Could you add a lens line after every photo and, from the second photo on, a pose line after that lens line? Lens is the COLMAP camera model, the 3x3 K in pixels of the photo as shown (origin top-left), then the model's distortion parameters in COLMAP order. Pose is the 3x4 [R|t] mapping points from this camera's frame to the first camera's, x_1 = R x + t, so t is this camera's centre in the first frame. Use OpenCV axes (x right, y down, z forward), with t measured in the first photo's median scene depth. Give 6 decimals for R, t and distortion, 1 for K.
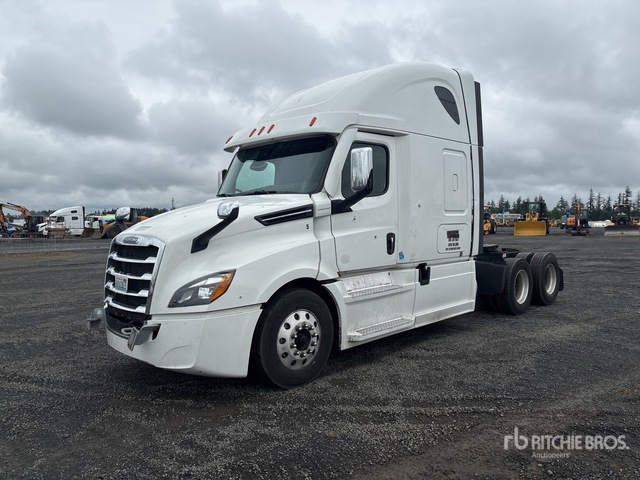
lens RADIAL K [[505.7, 0, 321.2], [0, 505.7, 228.8], [0, 0, 1]] dist [0.000346, -0.002337]
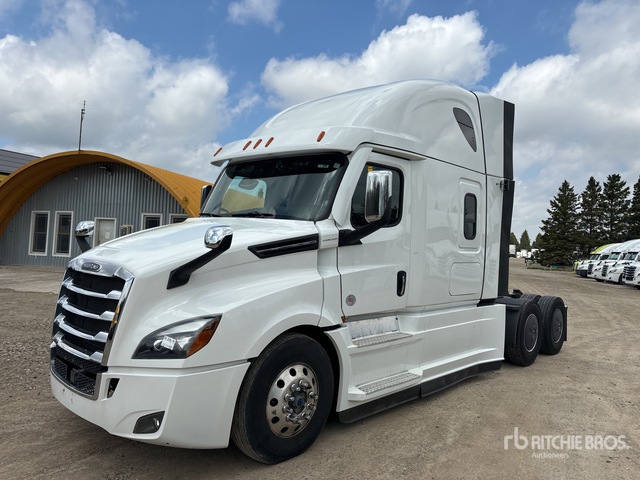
lens RADIAL K [[505.7, 0, 321.2], [0, 505.7, 228.8], [0, 0, 1]] dist [0.000346, -0.002337]
pose [[0.997113, 0.057388, 0.049726, -0.051449], [-0.055081, 0.997394, -0.046588, -0.018175], [-0.052270, 0.043715, 0.997676, 0.166509]]
